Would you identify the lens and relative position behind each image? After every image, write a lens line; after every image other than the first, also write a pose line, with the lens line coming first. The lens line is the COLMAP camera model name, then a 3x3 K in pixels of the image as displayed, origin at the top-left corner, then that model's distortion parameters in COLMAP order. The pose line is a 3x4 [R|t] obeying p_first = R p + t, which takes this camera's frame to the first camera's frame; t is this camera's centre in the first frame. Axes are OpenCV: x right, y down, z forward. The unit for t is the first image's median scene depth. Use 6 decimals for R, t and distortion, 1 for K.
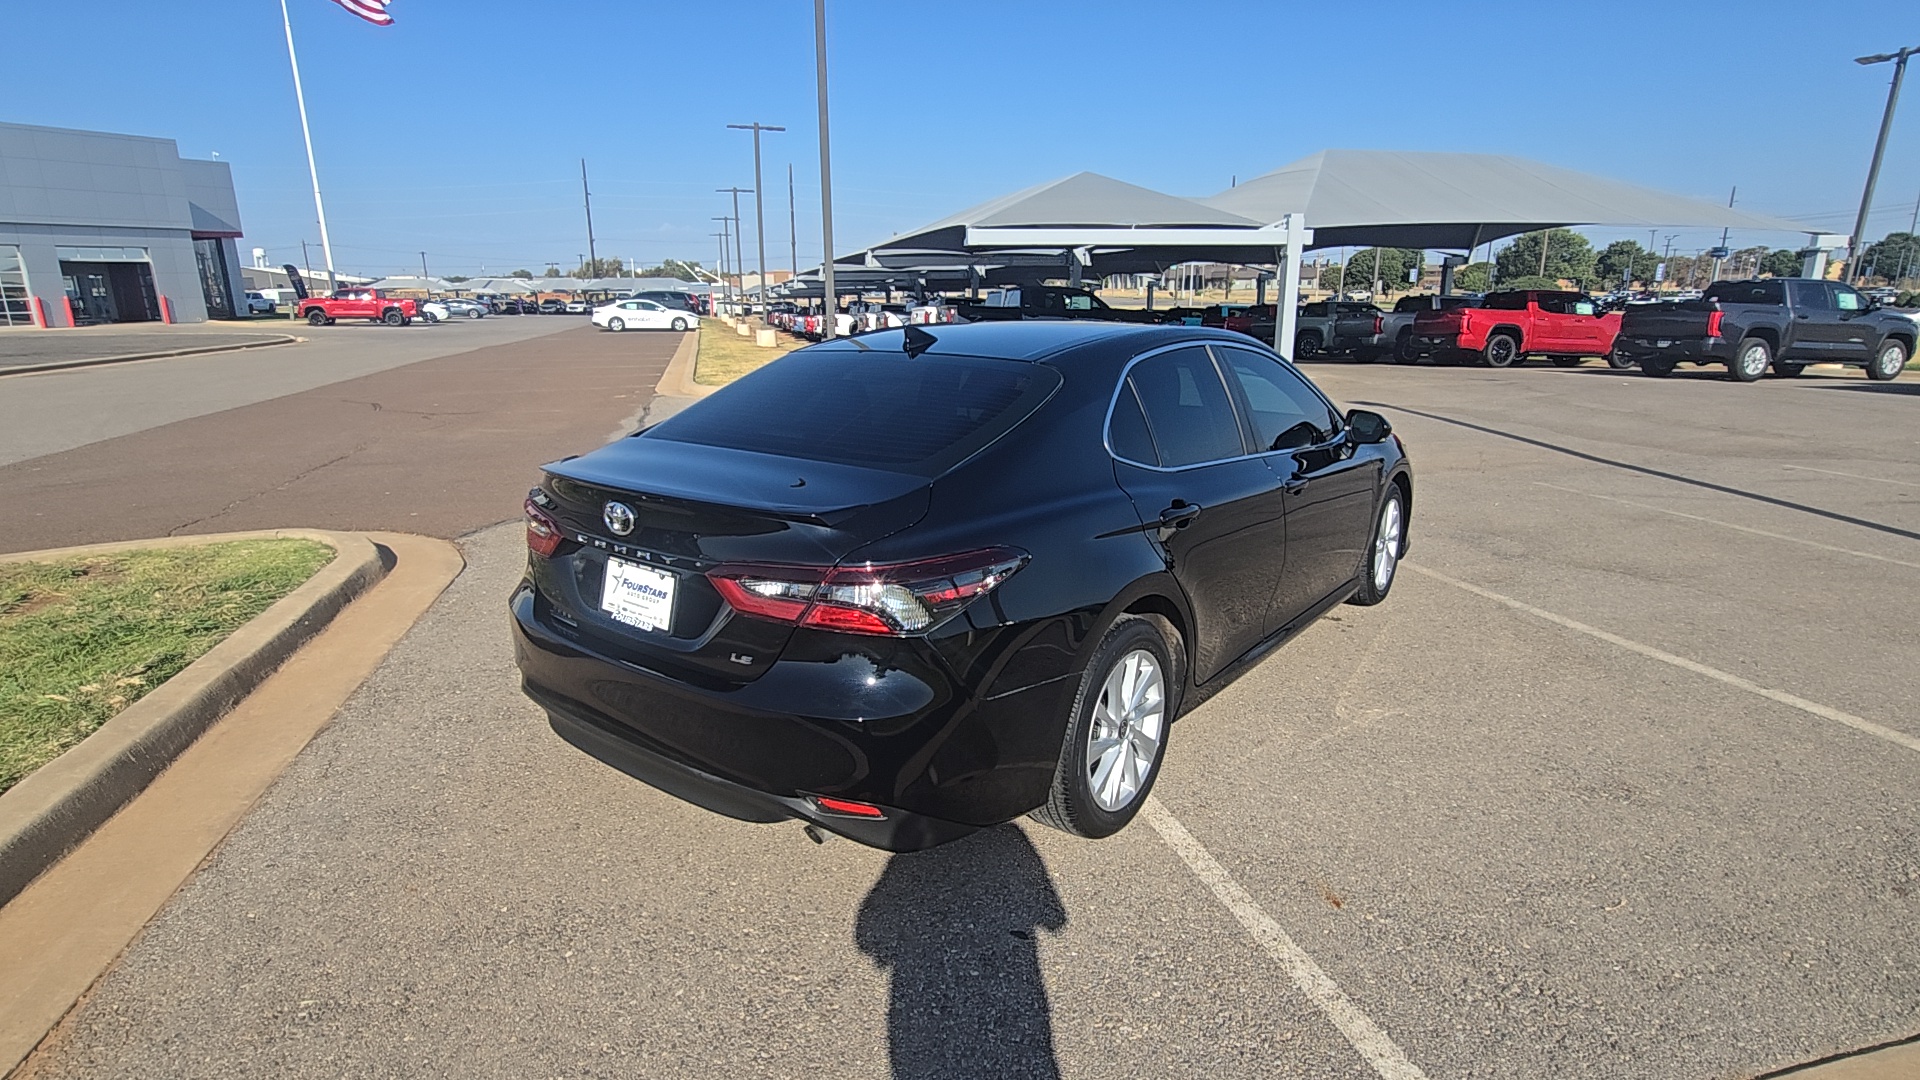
lens RADIAL K [[968.7, 0, 959.6], [0, 968.7, 548.2], [0, 0, 1]] dist [0.005400, -0.002464]
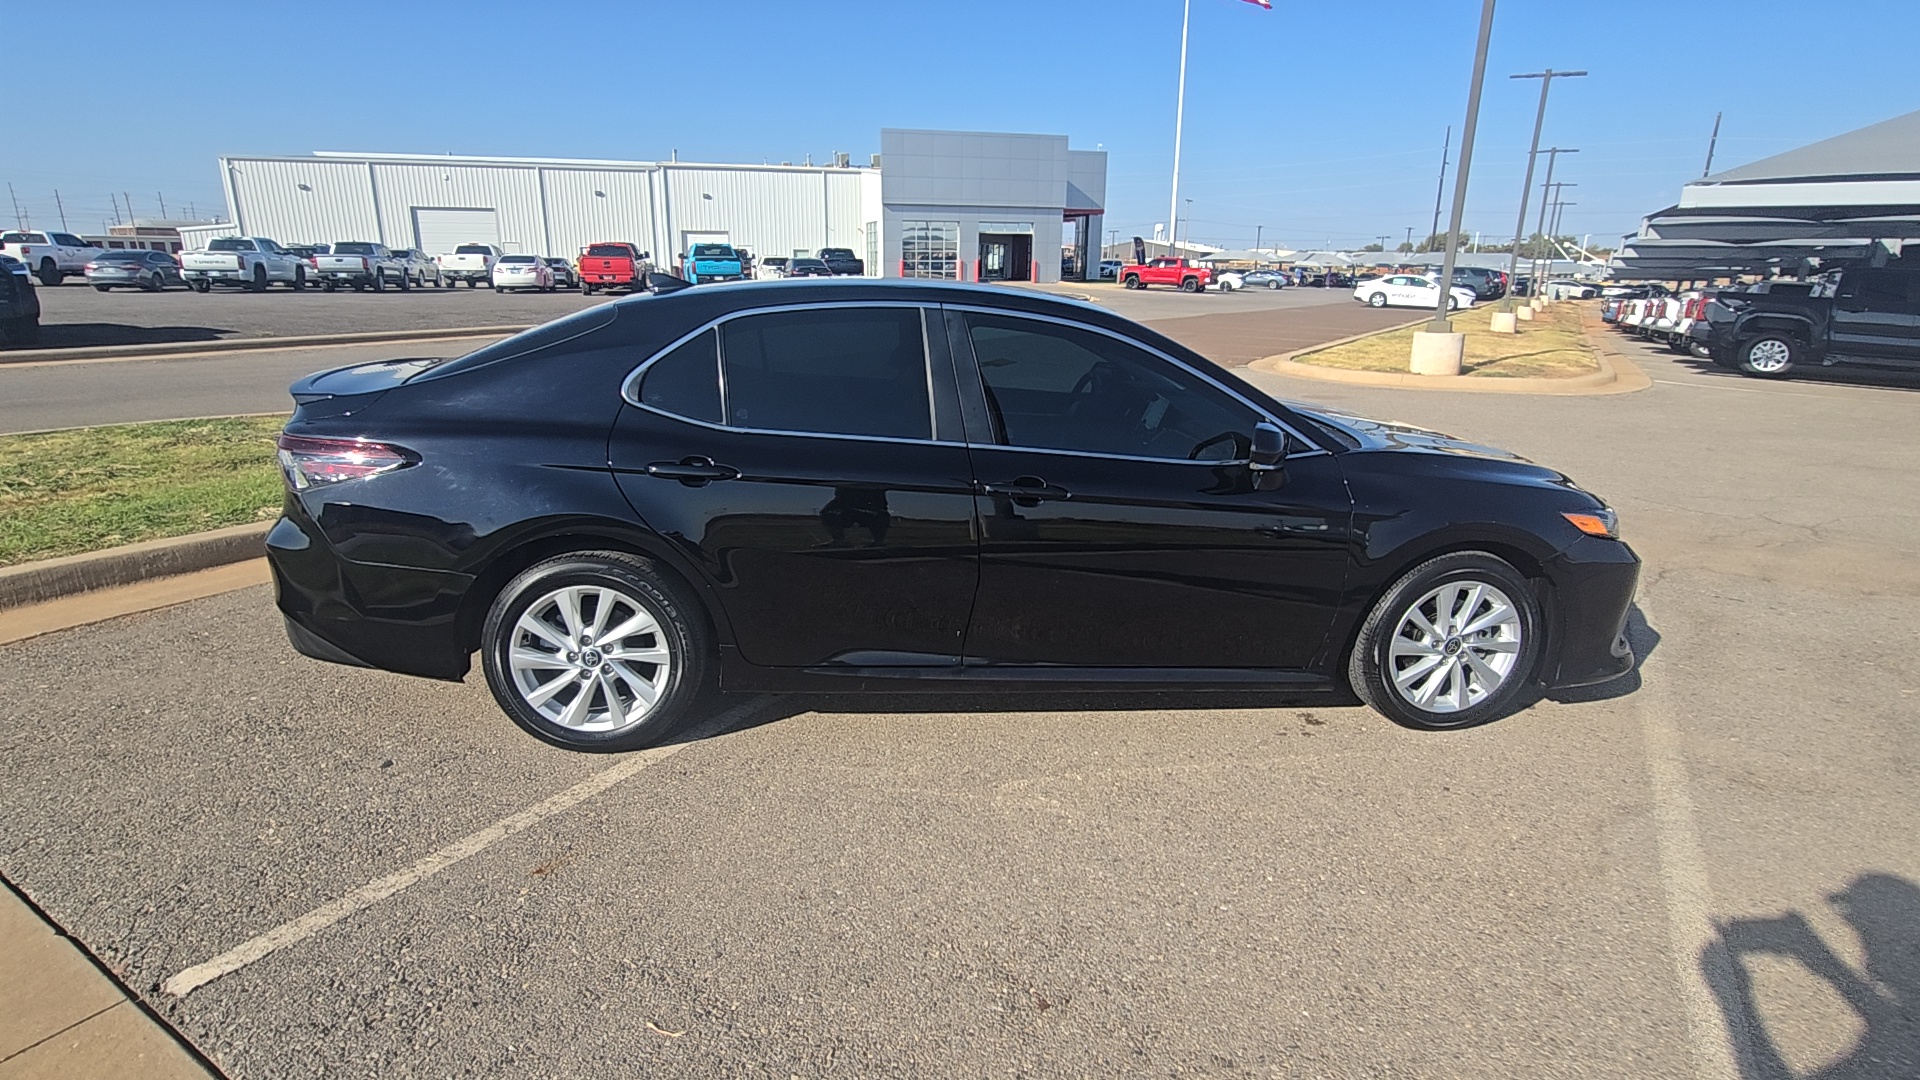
lens RADIAL K [[968.7, 0, 981.0], [0, 968.7, 568.9], [0, 0, 1]] dist [0.005400, -0.002464]
pose [[0.695642, 0.235661, -0.678636, 0.126366], [-0.205986, 0.970430, 0.125840, -0.014392], [0.688224, 0.052250, 0.723614, 0.056541]]
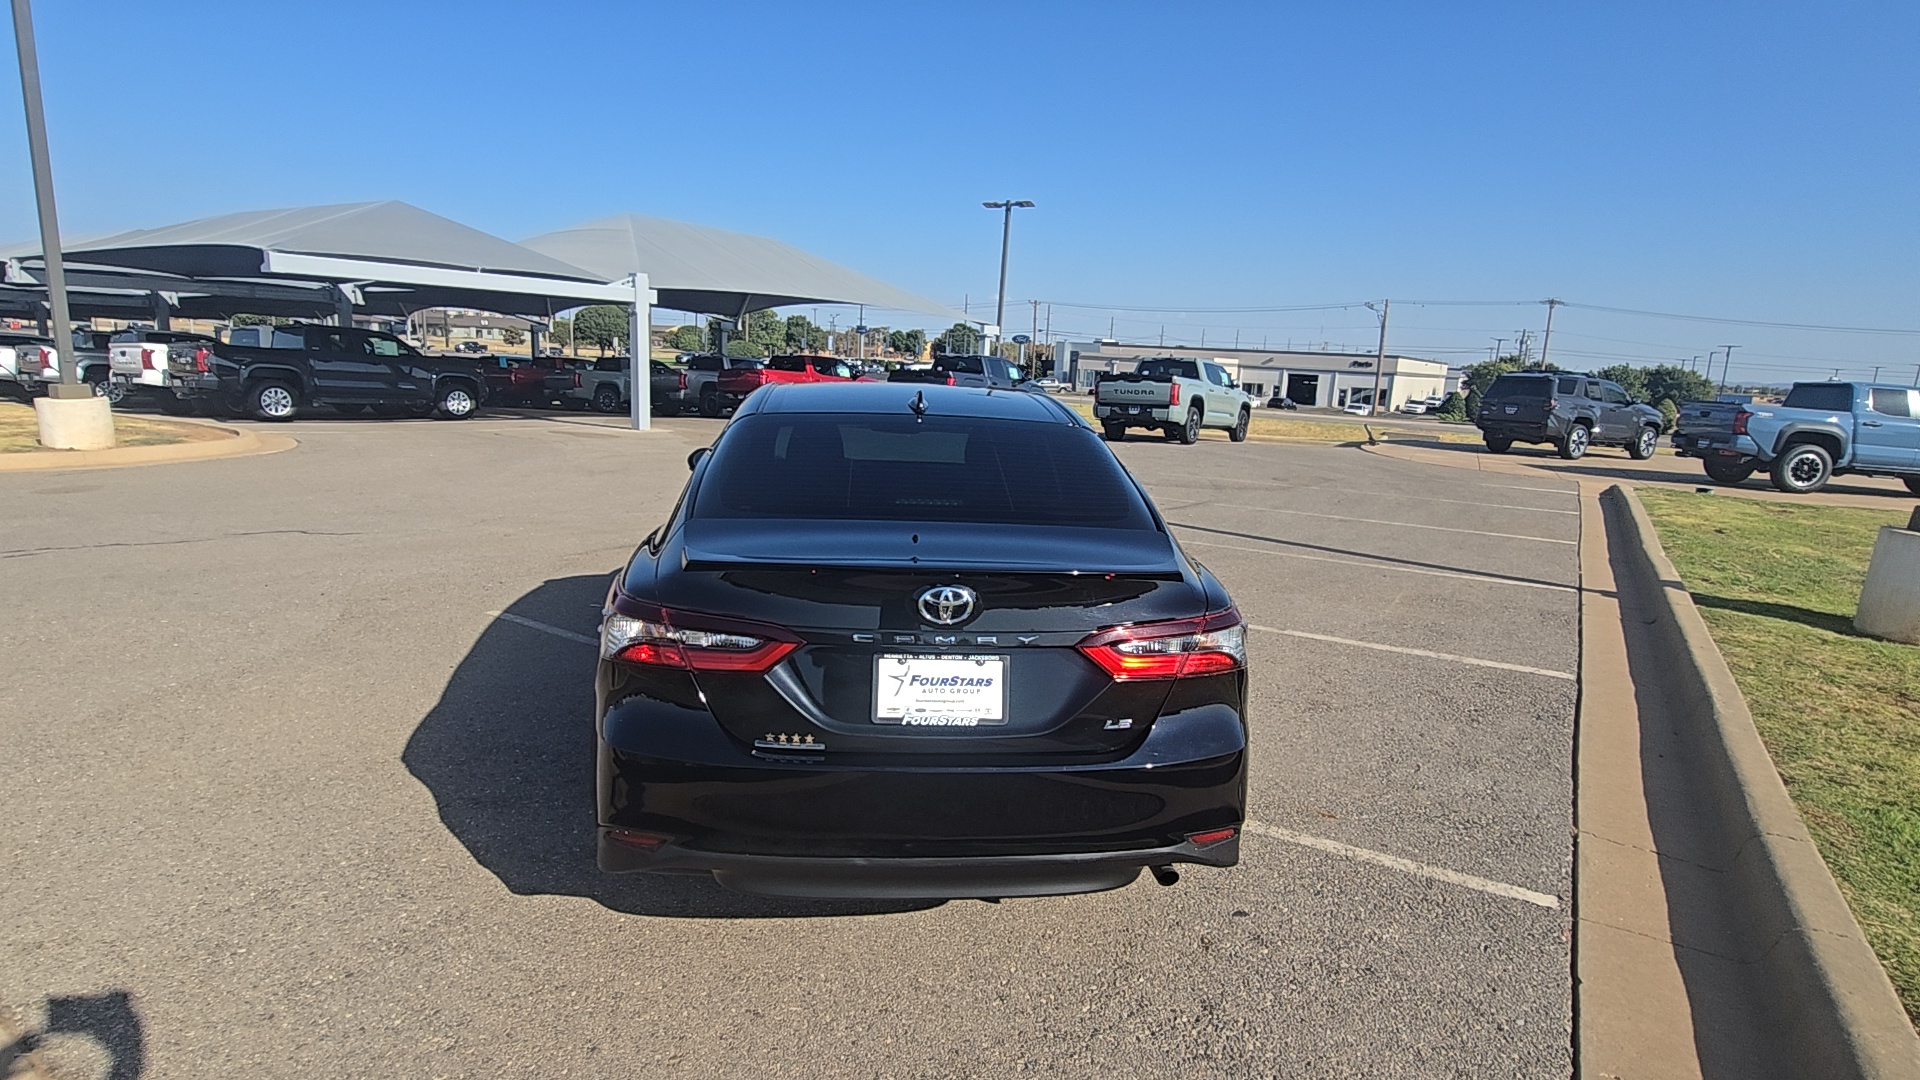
lens RADIAL K [[968.7, 0, 958.4], [0, 968.7, 542.2], [0, 0, 1]] dist [0.005400, -0.002464]
pose [[0.727581, -0.089736, 0.680128, -0.086144], [0.129222, 0.991588, -0.007408, -0.007287], [-0.673742, 0.093277, 0.733056, 0.030762]]
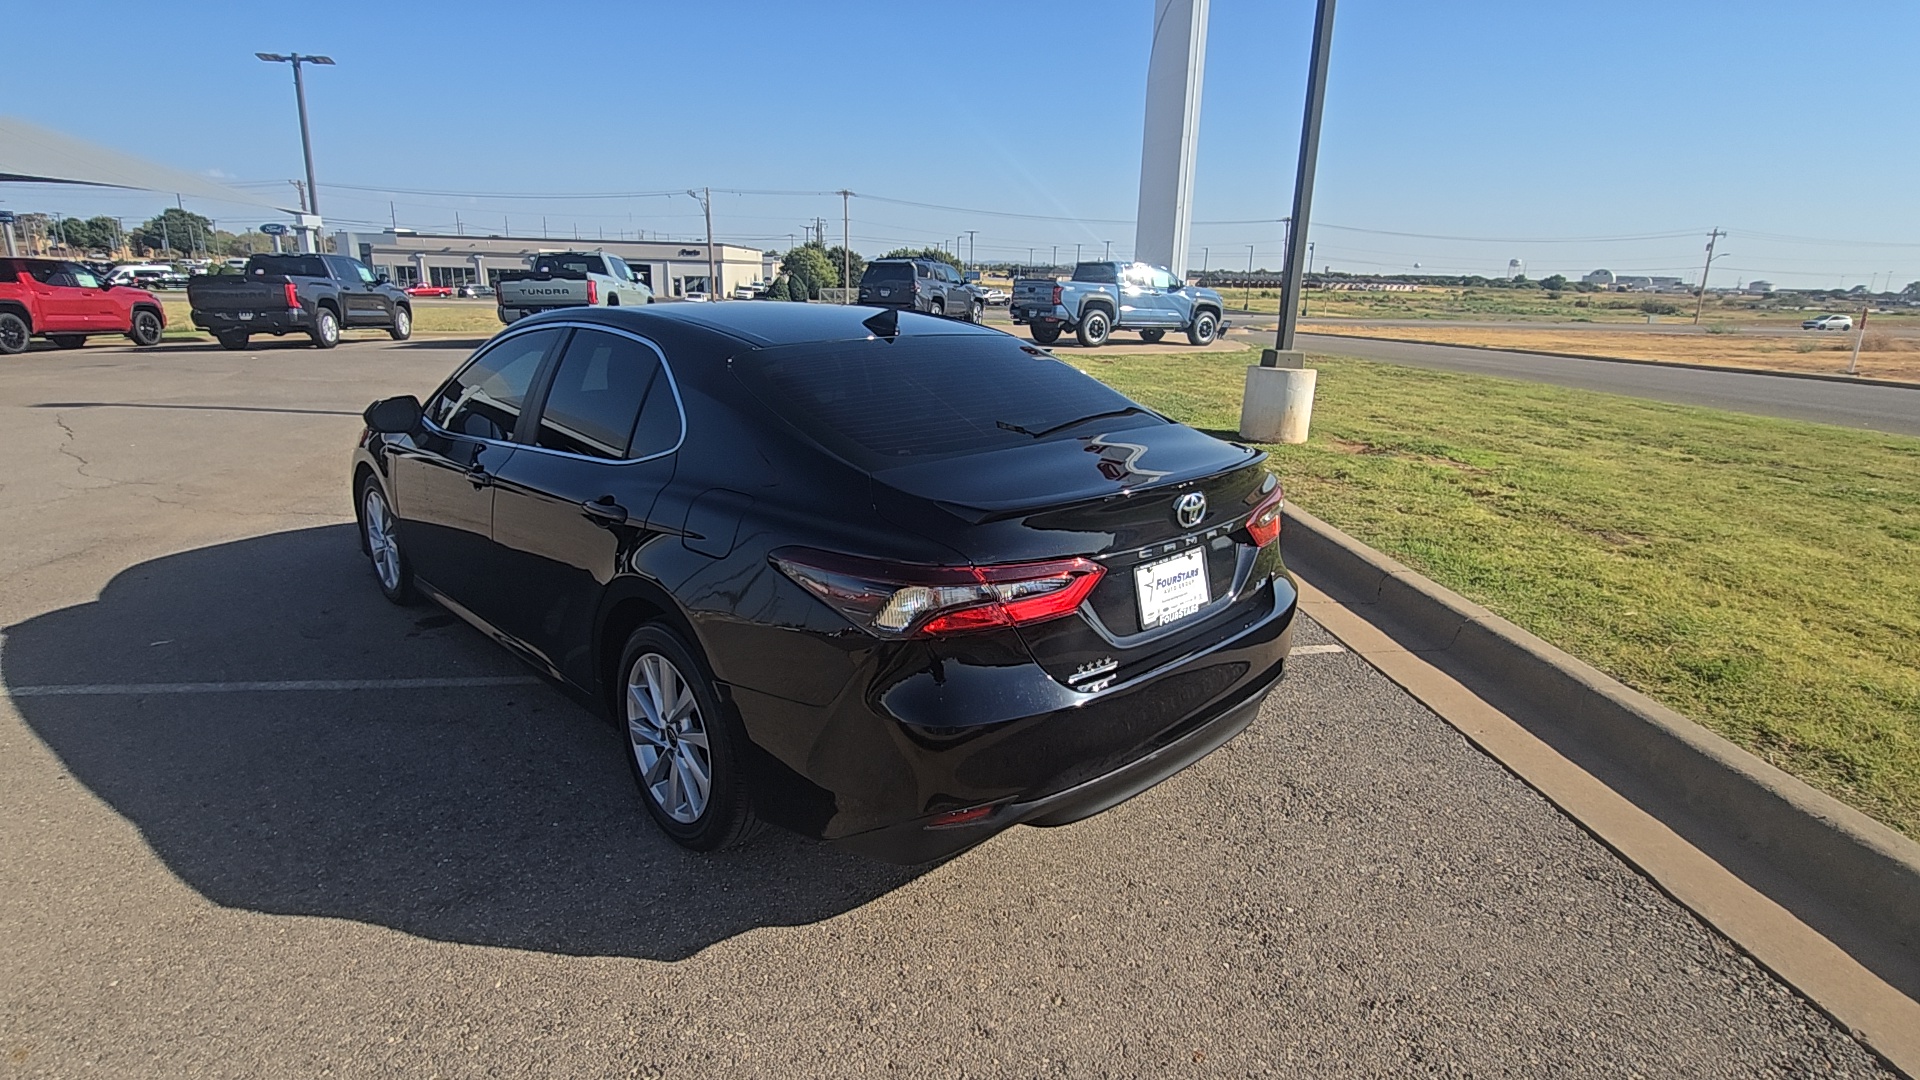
lens RADIAL K [[968.7, 0, 954.8], [0, 968.7, 538.5], [0, 0, 1]] dist [0.005400, -0.002464]
pose [[0.154515, -0.255404, 0.954408, -0.121607], [0.236853, 0.947415, 0.215187, -0.024694], [-0.959180, 0.192805, 0.206883, 0.094523]]
